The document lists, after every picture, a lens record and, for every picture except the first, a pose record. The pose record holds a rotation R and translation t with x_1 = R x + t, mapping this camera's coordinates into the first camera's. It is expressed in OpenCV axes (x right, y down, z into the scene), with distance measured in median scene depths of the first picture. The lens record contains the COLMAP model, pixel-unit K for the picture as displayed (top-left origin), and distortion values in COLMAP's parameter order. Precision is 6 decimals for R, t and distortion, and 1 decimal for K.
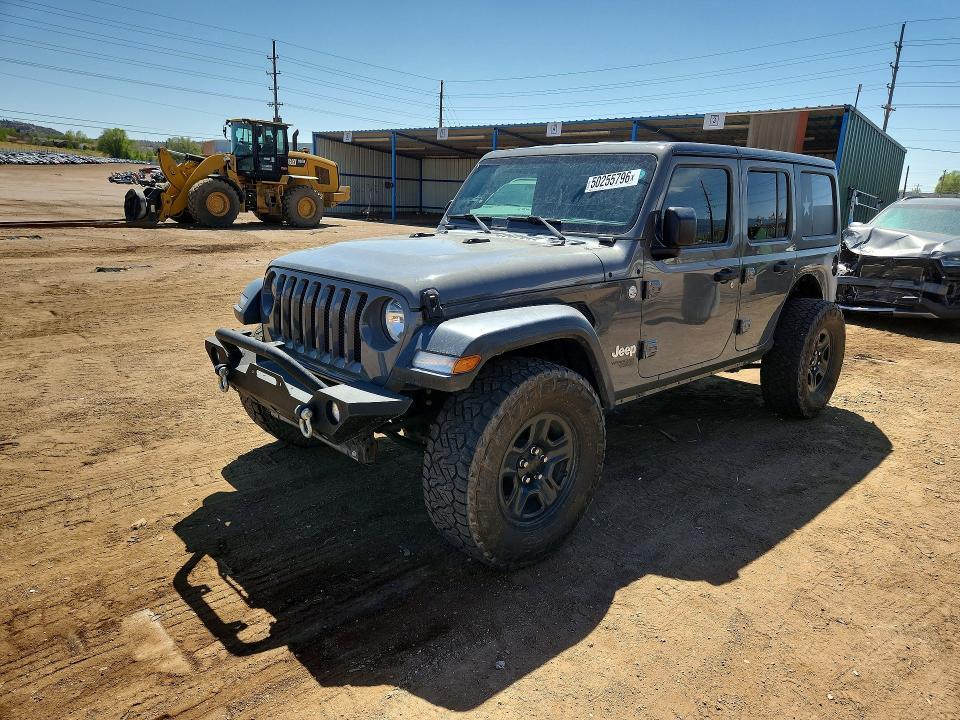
lens RADIAL K [[706.8, 0, 480.0], [0, 706.8, 360.0], [0, 0, 1]] dist [0.005725, -0.001424]
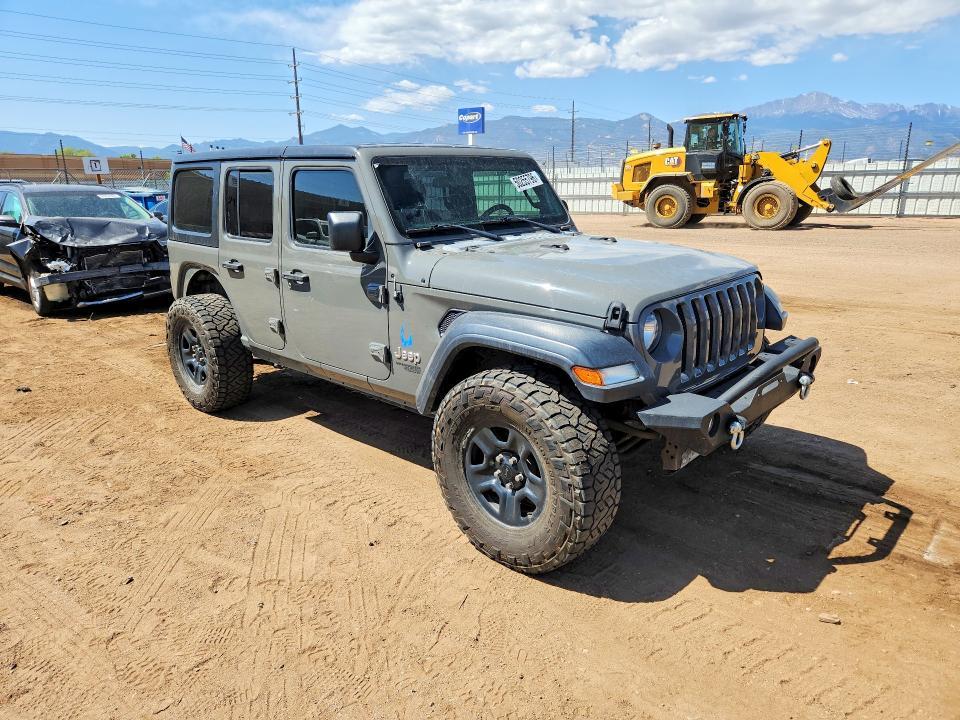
lens RADIAL K [[684.1, 0, 480.0], [0, 684.1, 360.0], [0, 0, 1]] dist [-0.009995, -0.006459]
pose [[-0.111347, -0.280090, 0.953494, -1.220491], [0.240460, 0.923357, 0.299317, -0.417092], [-0.964252, 0.262605, -0.035462, 1.482628]]
